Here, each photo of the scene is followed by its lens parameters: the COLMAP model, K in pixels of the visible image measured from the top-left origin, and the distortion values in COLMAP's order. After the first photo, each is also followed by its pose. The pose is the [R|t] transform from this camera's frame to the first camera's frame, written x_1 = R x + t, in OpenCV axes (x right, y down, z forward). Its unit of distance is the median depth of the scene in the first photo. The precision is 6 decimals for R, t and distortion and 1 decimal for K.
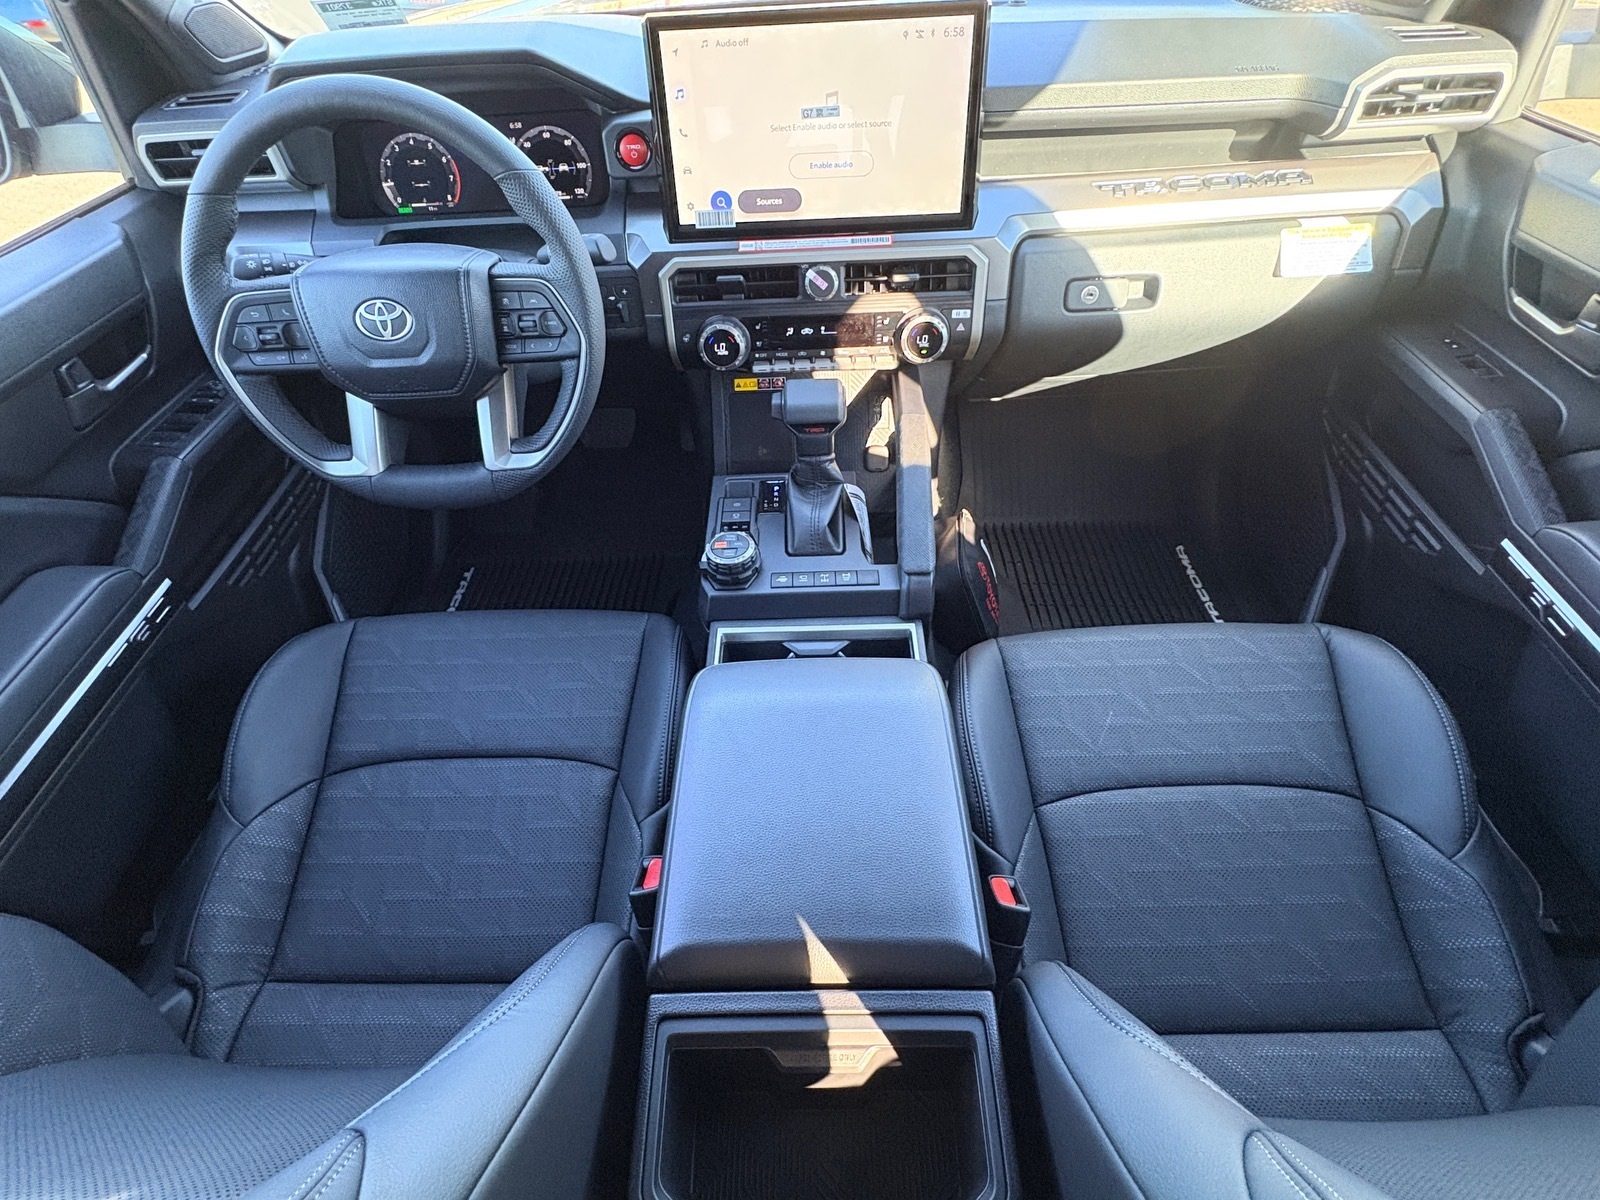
lens RADIAL K [[783.8, 0, 792.9], [0, 783.8, 593.7], [0, 0, 1]] dist [0.001184, 0.001552]
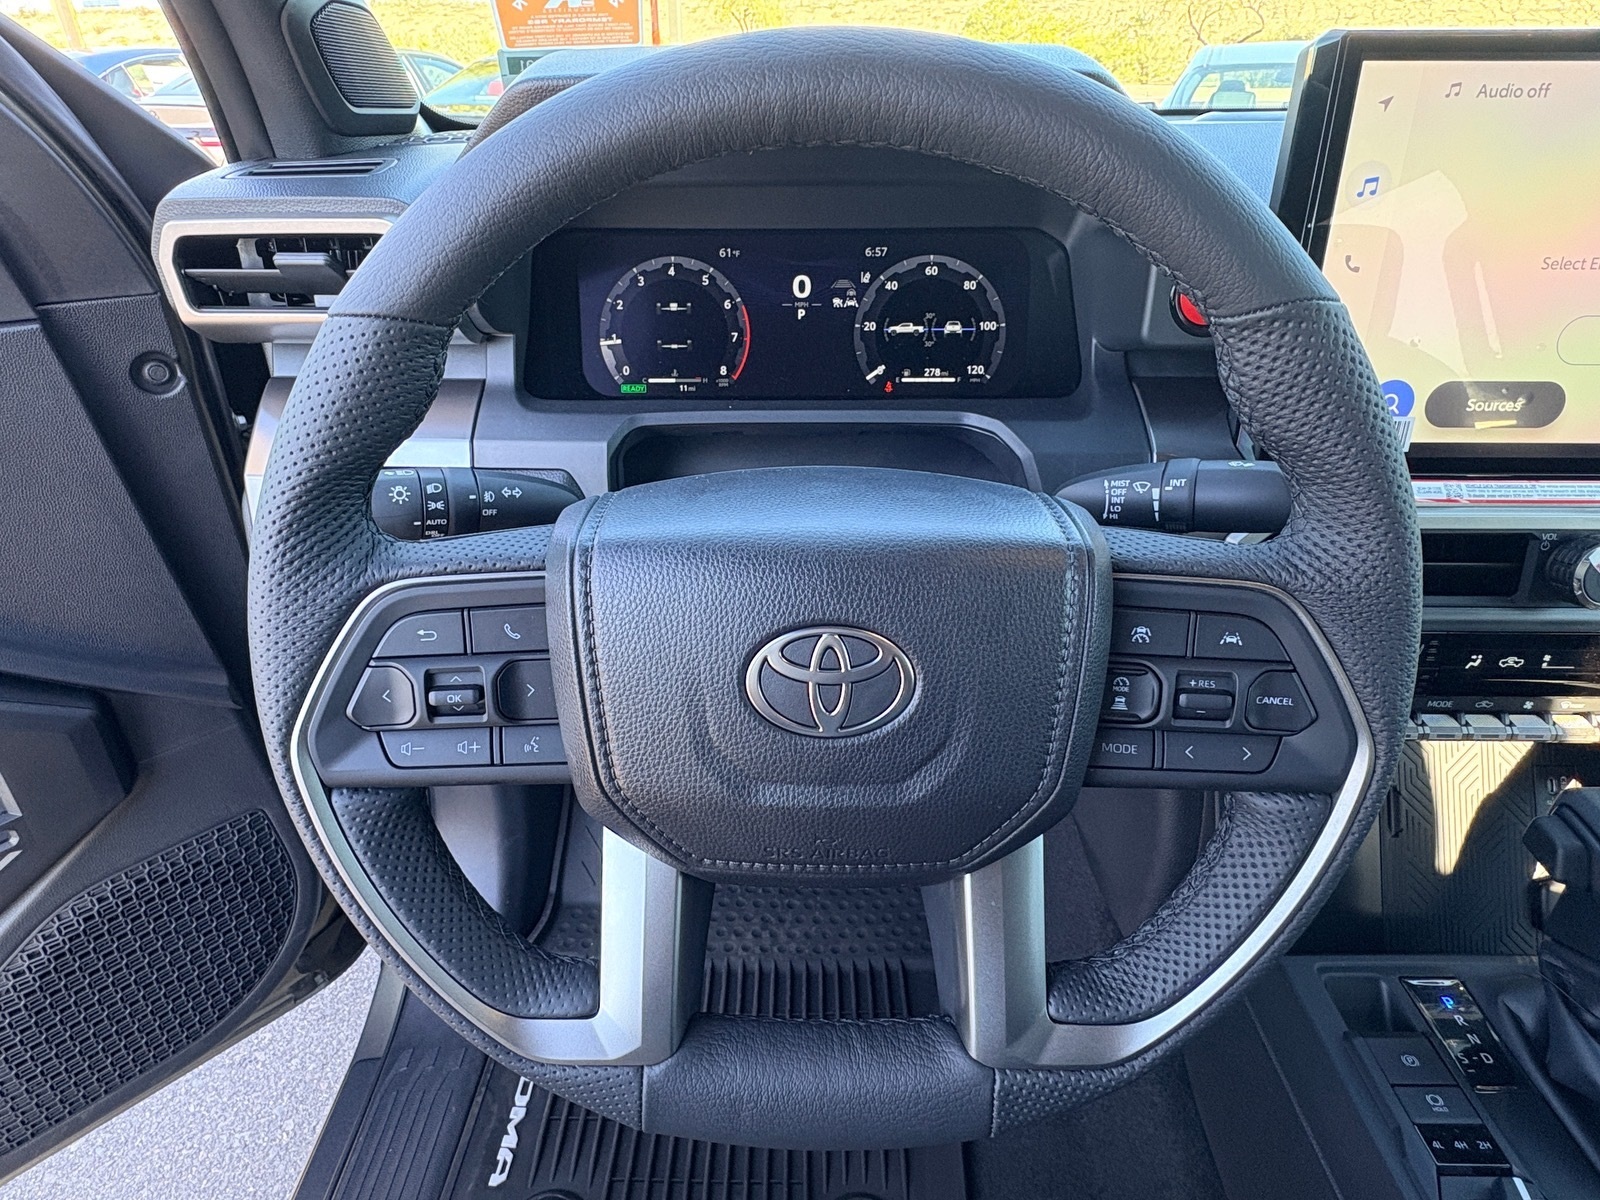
lens RADIAL K [[898.3, 0, 779.0], [0, 898.3, 597.9], [0, 0, 1]] dist [0.005269, -0.001279]
pose [[0.998980, 0.041252, 0.018378, -0.439473], [-0.035545, 0.969247, -0.243508, -0.230044], [-0.027858, 0.242606, 0.969725, 0.490705]]
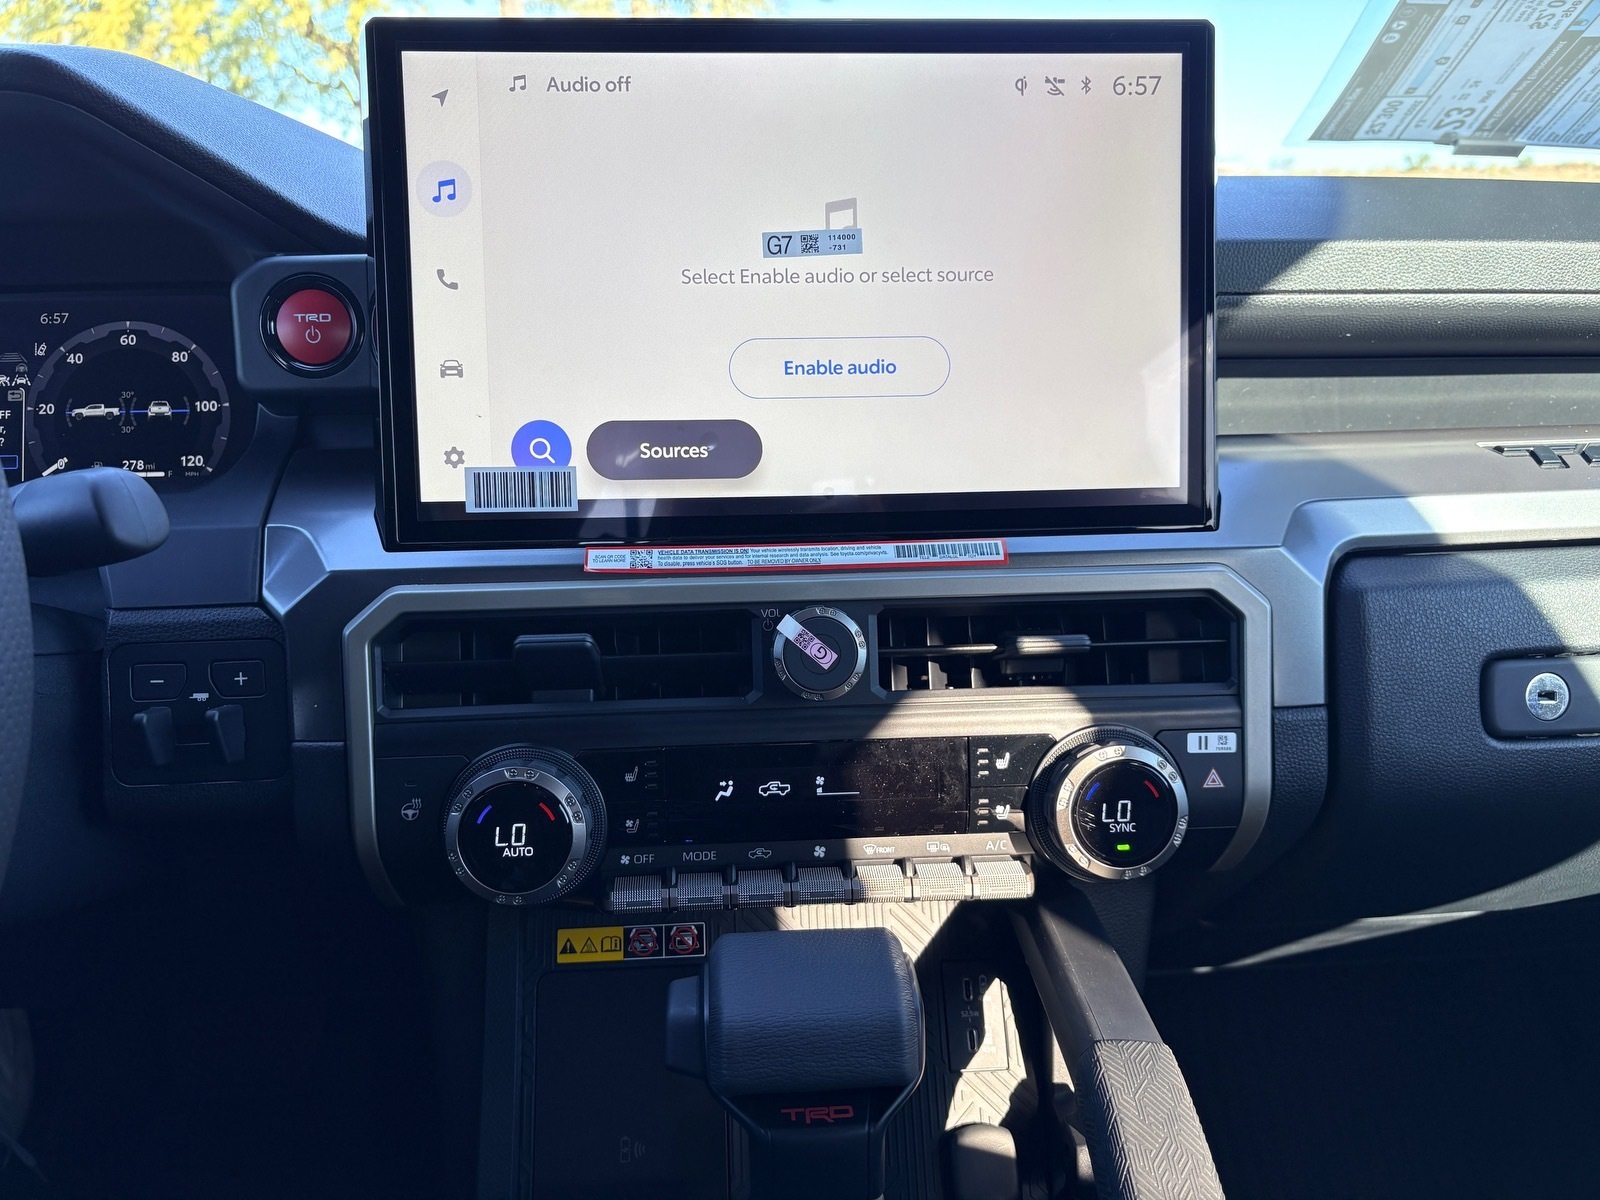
lens RADIAL K [[1231.3, 0, 793.9], [0, 1231.3, 603.3], [0, 0, 1]] dist [0.044286, -0.061379]
pose [[0.996643, 0.014081, 0.080648, -0.018382], [0.027361, 0.871164, -0.490229, -0.143622], [-0.077160, 0.490790, 0.867854, 0.500532]]
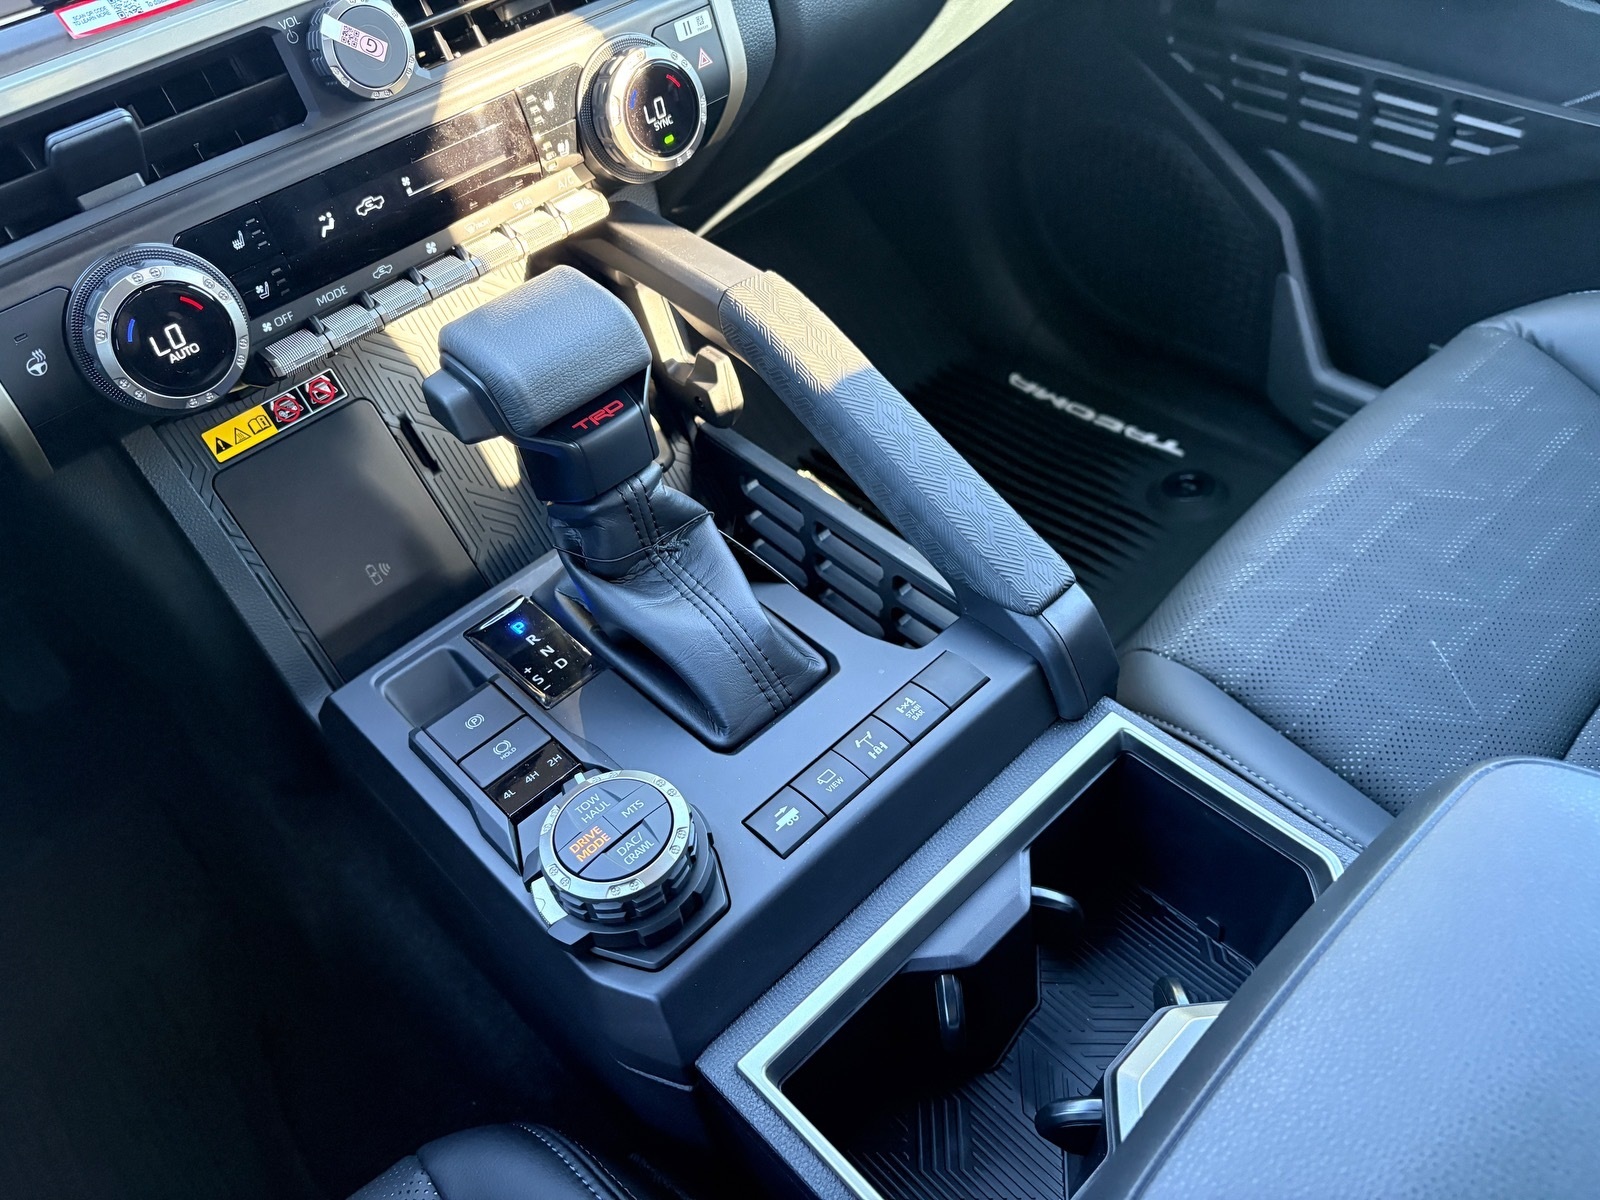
lens RADIAL K [[1231.3, 0, 793.9], [0, 1231.3, 603.3], [0, 0, 1]] dist [0.044286, -0.061379]
pose [[0.723734, -0.508991, 0.465979, -0.199798], [0.533475, 0.841006, 0.090069, -0.134429], [-0.437736, 0.183402, 0.880199, 0.465781]]
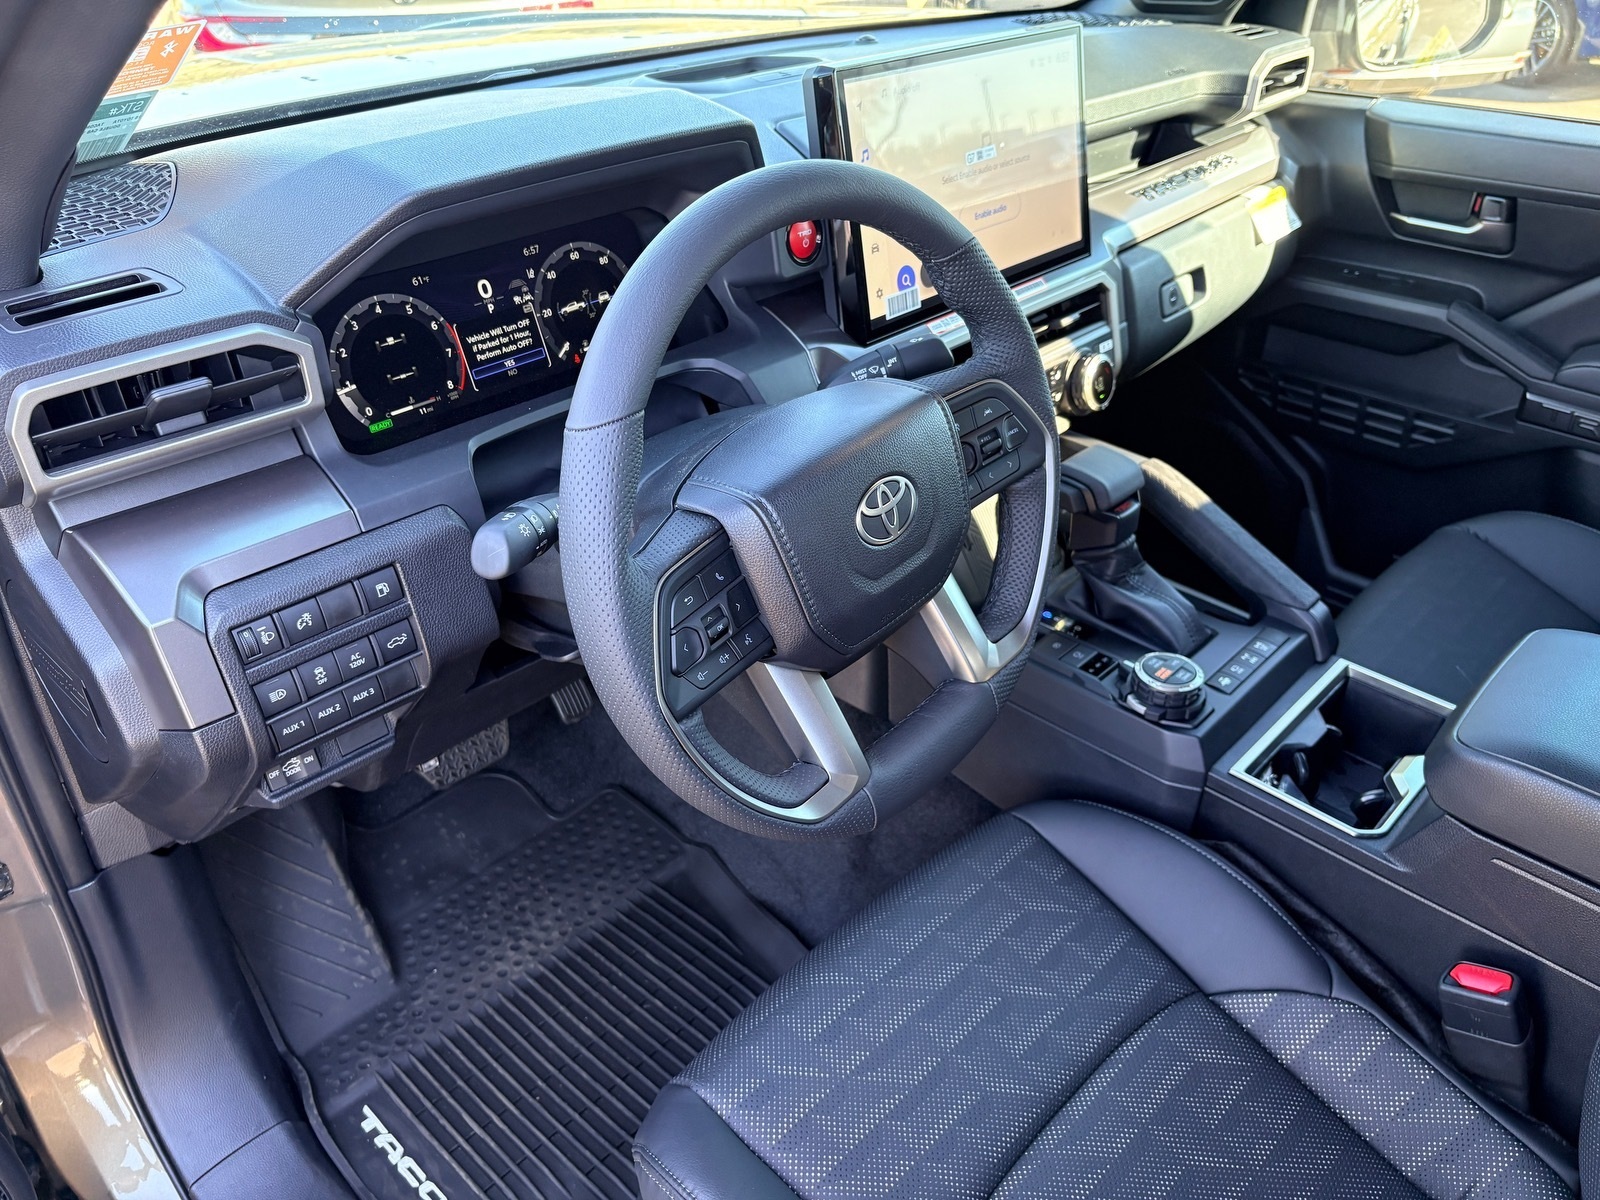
lens RADIAL K [[1231.3, 0, 793.9], [0, 1231.3, 603.3], [0, 0, 1]] dist [0.044286, -0.061379]
pose [[0.679890, -0.352909, 0.642810, -0.976470], [0.494369, 0.868016, -0.046337, -0.219534], [-0.541617, 0.349289, 0.764623, 0.254484]]
